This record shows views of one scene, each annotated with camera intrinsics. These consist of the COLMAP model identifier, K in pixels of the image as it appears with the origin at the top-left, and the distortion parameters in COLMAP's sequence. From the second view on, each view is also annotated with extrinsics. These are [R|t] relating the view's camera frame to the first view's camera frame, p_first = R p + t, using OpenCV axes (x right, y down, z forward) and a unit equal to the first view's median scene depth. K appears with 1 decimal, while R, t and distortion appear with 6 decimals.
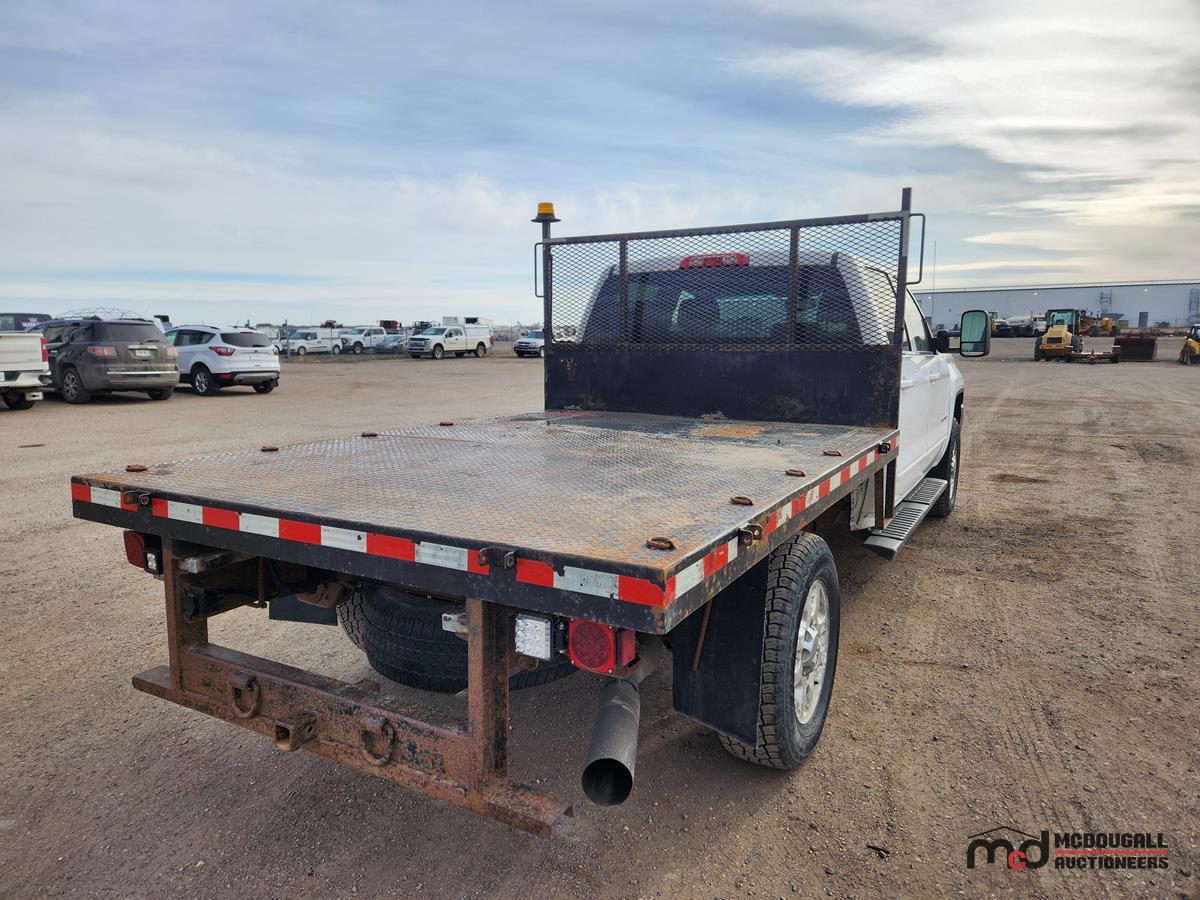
lens RADIAL K [[772.6, 0, 605.0], [0, 772.6, 439.7], [0, 0, 1]] dist [0.044920, -0.019195]
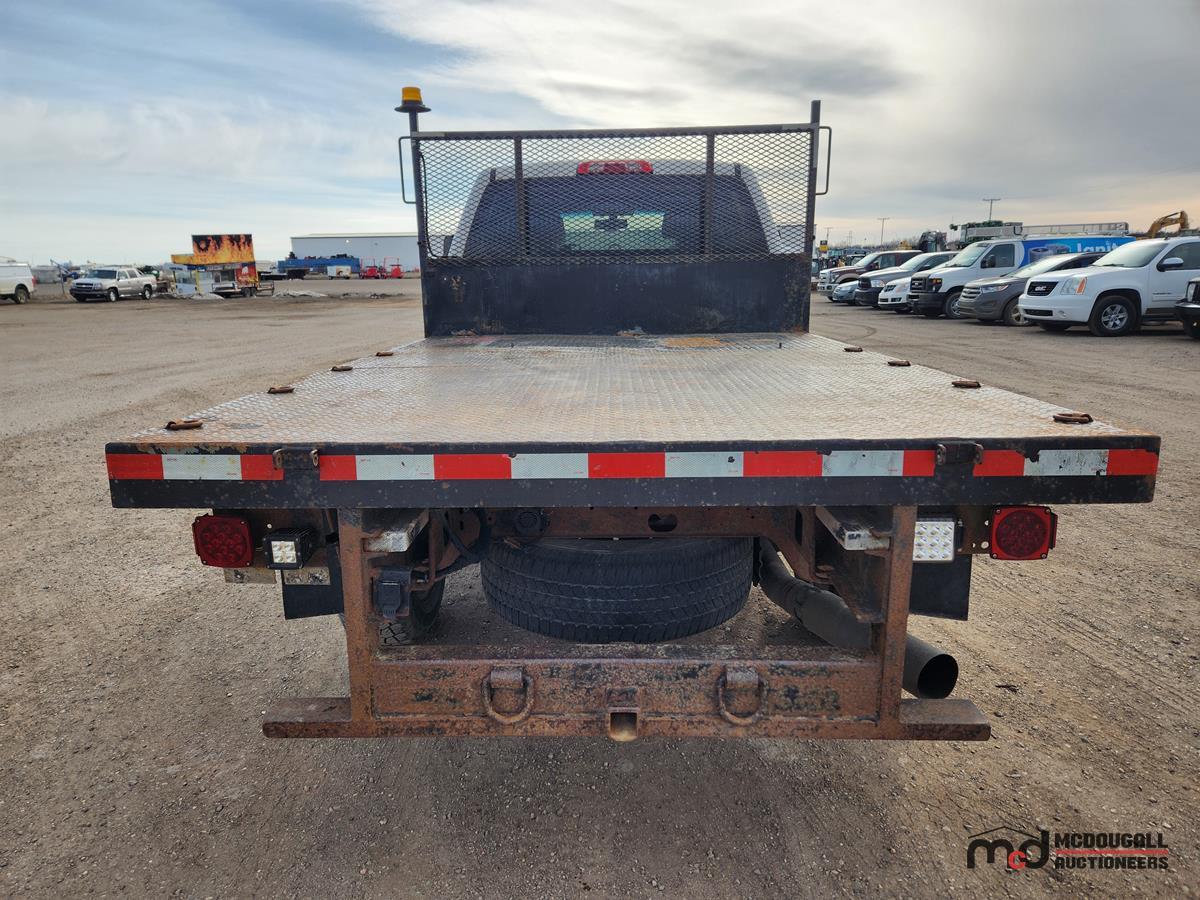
lens RADIAL K [[772.6, 0, 601.6], [0, 772.6, 440.7], [0, 0, 1]] dist [0.044920, -0.019195]
pose [[0.886317, -0.111885, 0.449359, -0.369074], [0.076370, 0.992402, 0.096464, 0.008579], [-0.456738, -0.051180, 0.888128, 0.161419]]
